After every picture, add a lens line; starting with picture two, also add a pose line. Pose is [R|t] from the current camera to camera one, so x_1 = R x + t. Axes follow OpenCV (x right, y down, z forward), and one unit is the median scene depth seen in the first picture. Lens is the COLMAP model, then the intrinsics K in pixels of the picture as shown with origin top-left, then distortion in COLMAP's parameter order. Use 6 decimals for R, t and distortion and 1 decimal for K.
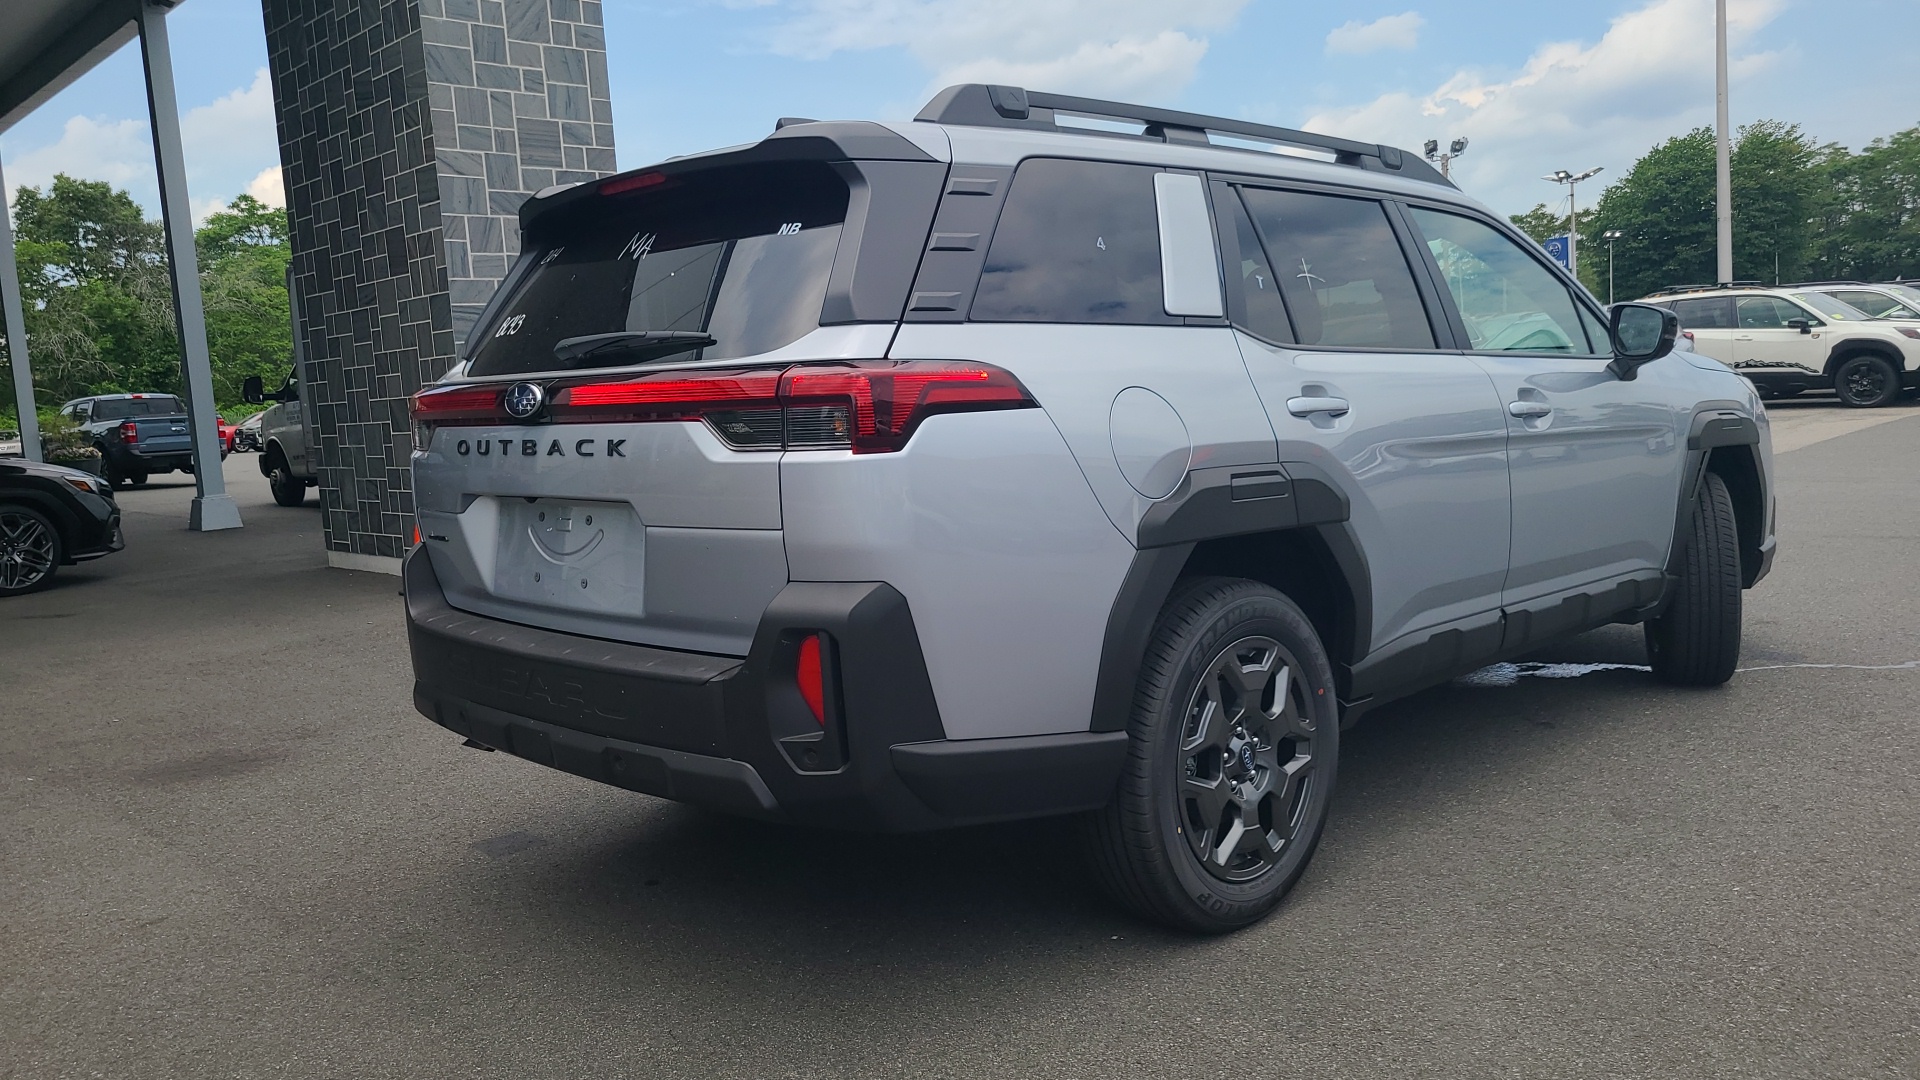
lens RADIAL K [[1428.4, 0, 960.2], [0, 1428.4, 553.6], [0, 0, 1]] dist [0.051899, -0.029812]
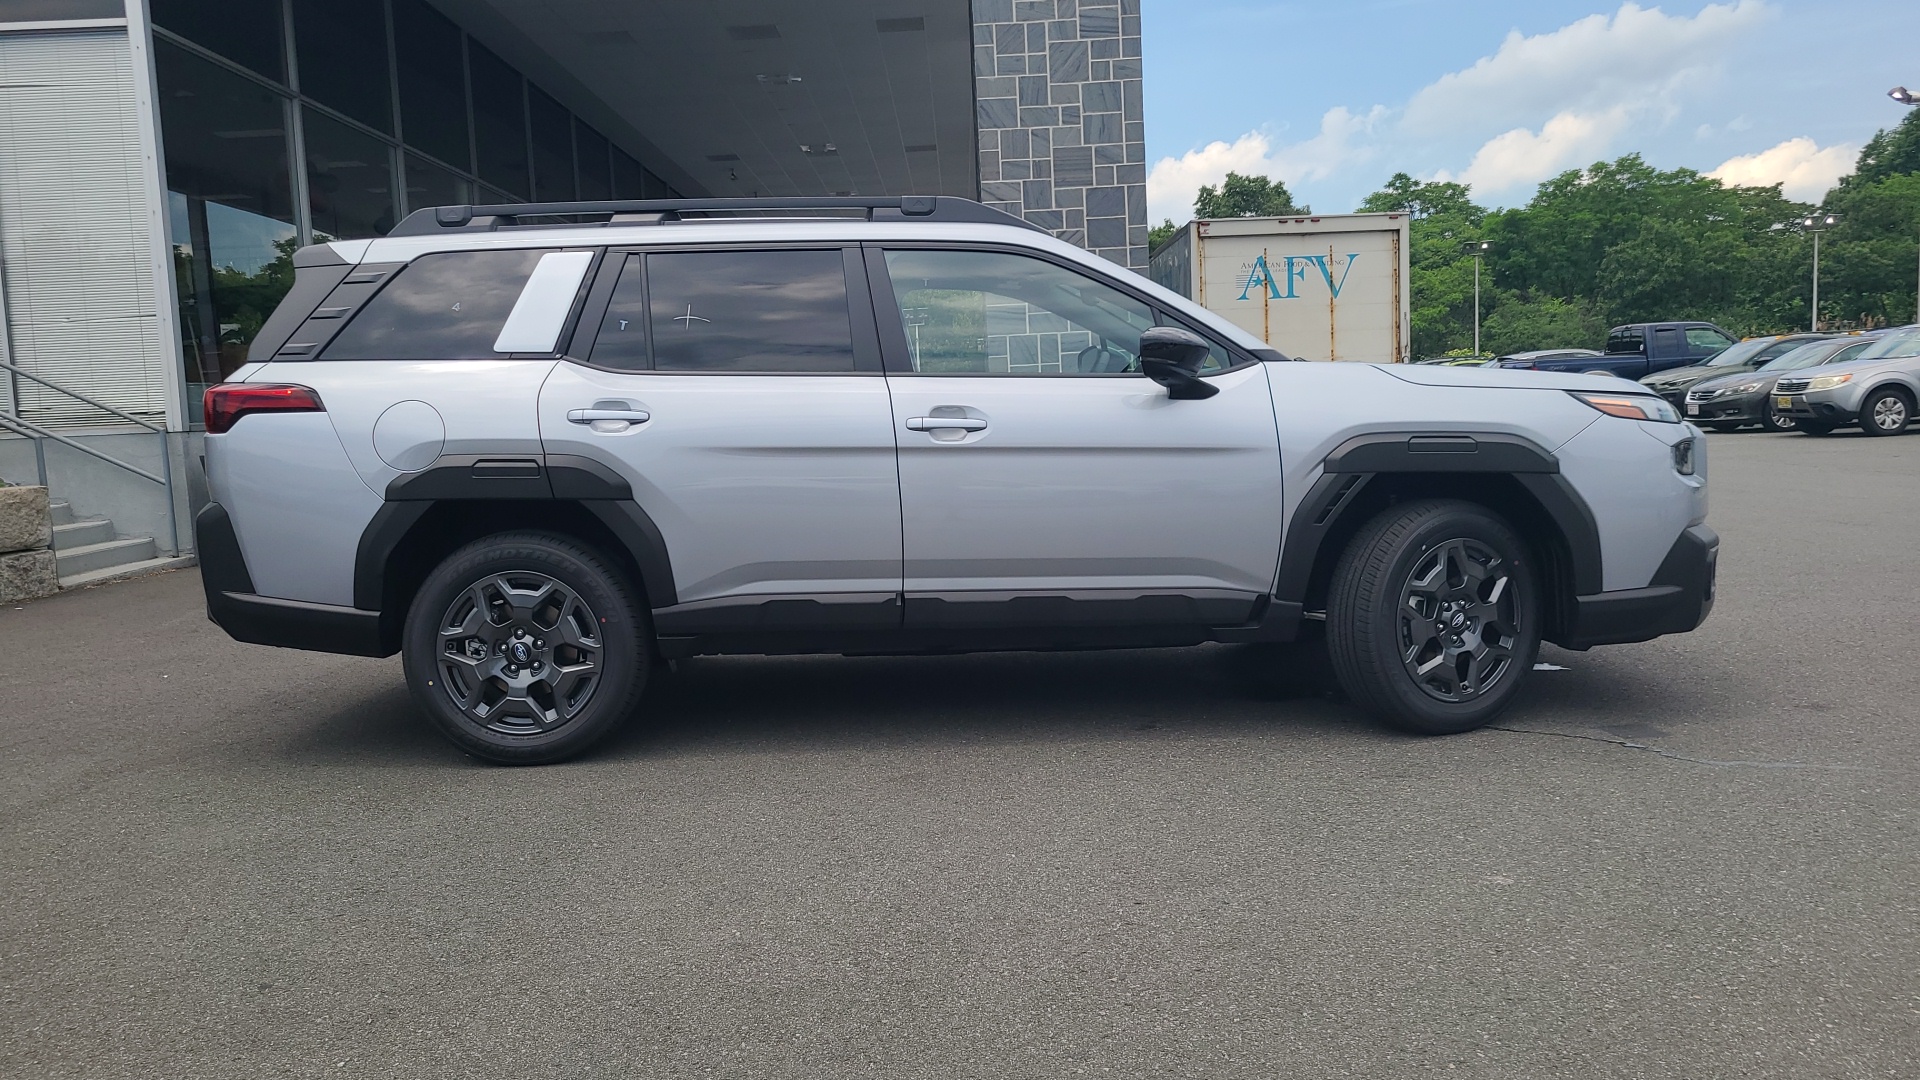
lens RADIAL K [[1428.4, 0, 946.2], [0, 1428.4, 550.1], [0, 0, 1]] dist [0.051899, -0.029812]
pose [[0.725126, 0.098510, -0.681534, 0.477789], [-0.084453, 0.994965, 0.053959, -0.025054], [0.683418, 0.018430, 0.729795, 0.068874]]
